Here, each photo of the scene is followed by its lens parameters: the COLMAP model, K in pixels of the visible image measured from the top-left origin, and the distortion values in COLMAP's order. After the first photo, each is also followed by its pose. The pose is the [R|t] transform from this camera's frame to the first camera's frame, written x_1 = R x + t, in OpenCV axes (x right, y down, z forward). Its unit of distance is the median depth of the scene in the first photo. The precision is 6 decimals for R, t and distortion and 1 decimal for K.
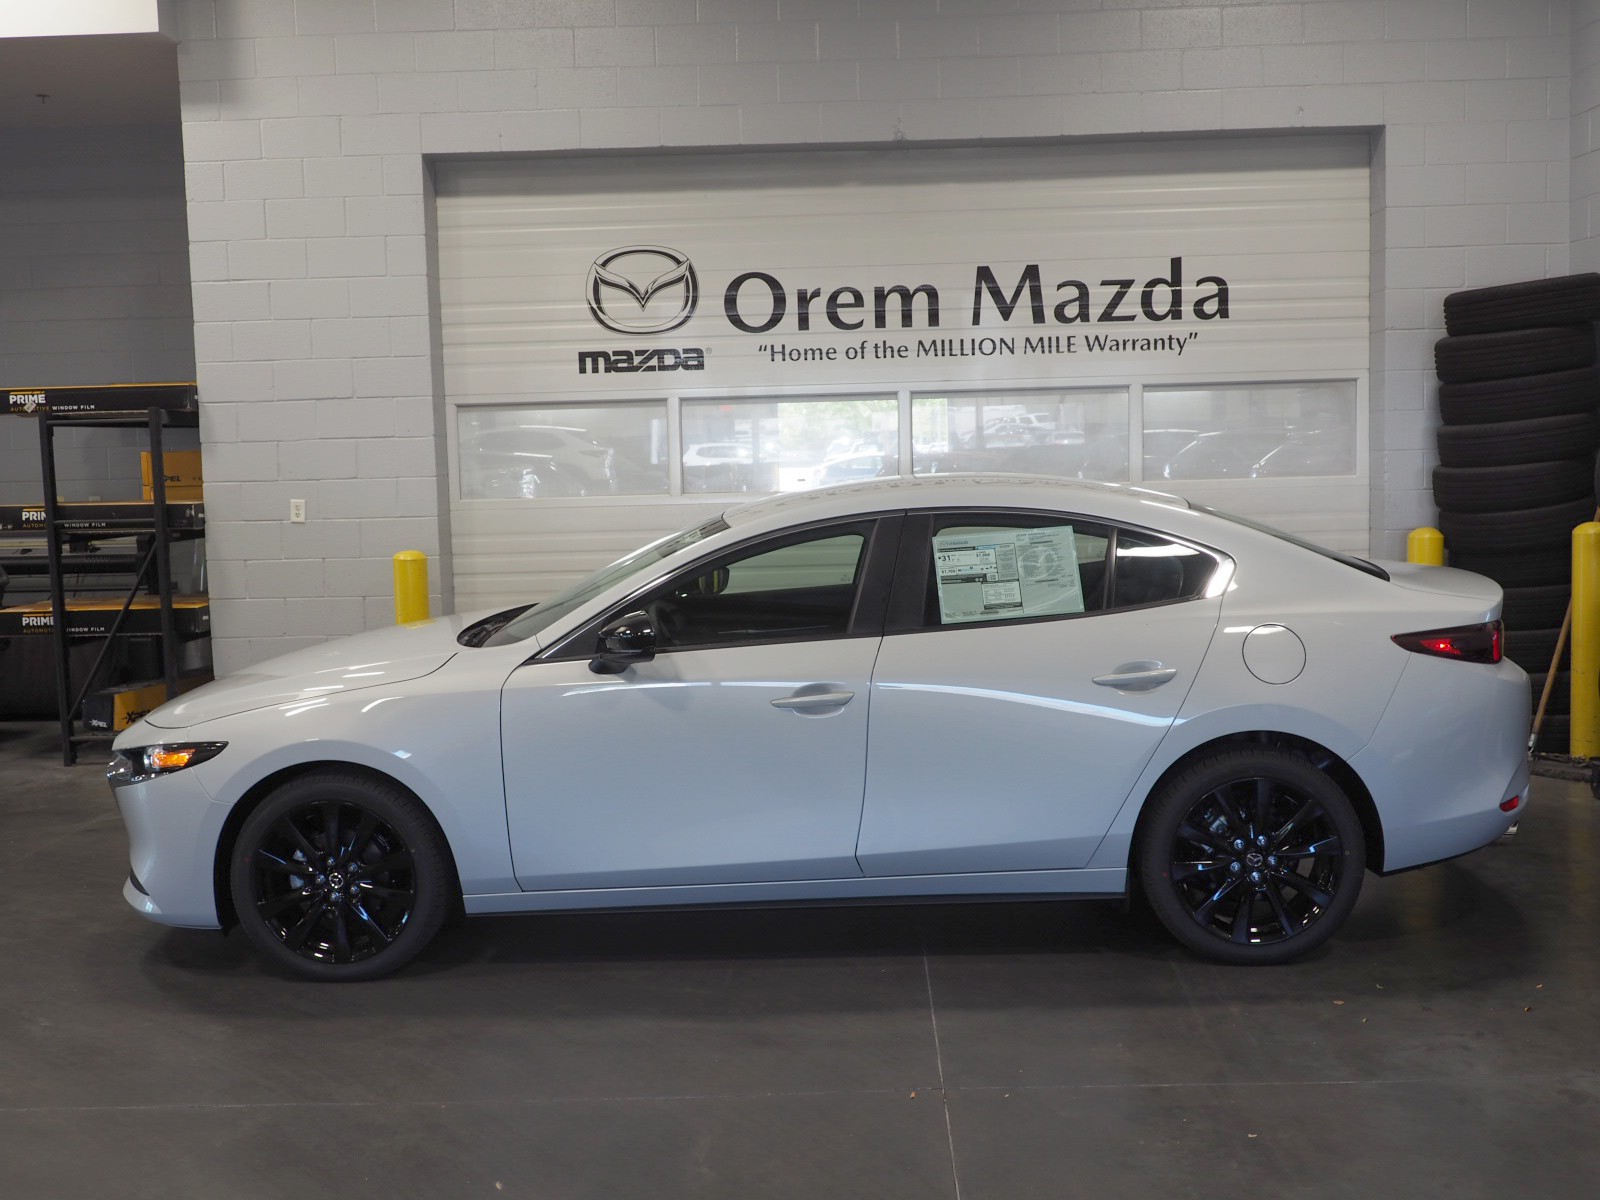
lens RADIAL K [[1642.5, 0, 799.8], [0, 1642.5, 596.1], [0, 0, 1]] dist [0.038021, 0.000000]
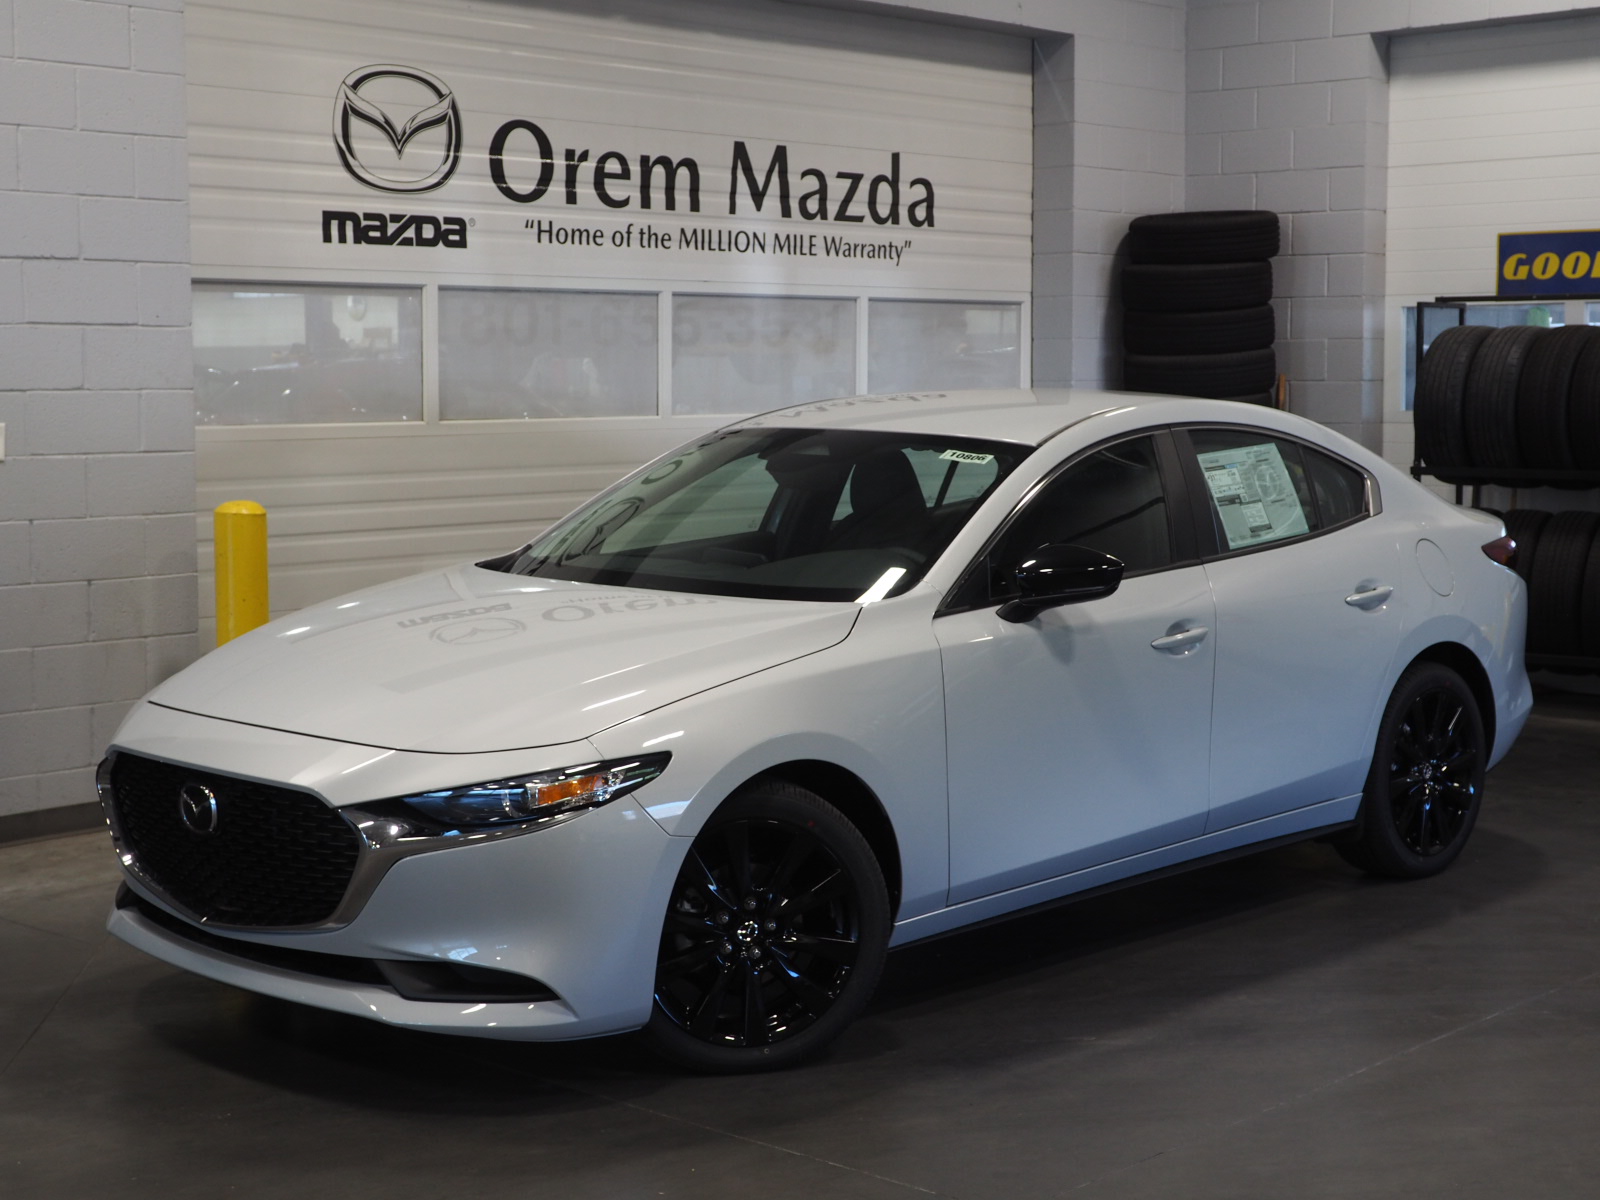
lens RADIAL K [[2324.0, 0, 799.0], [0, 2324.0, 603.8], [0, 0, 1]] dist [0.053259, 0.000000]
pose [[0.697267, -0.047777, 0.715218, -0.694933], [0.053403, 0.998466, 0.014636, 0.010667], [-0.714820, 0.027989, 0.698749, 0.187784]]
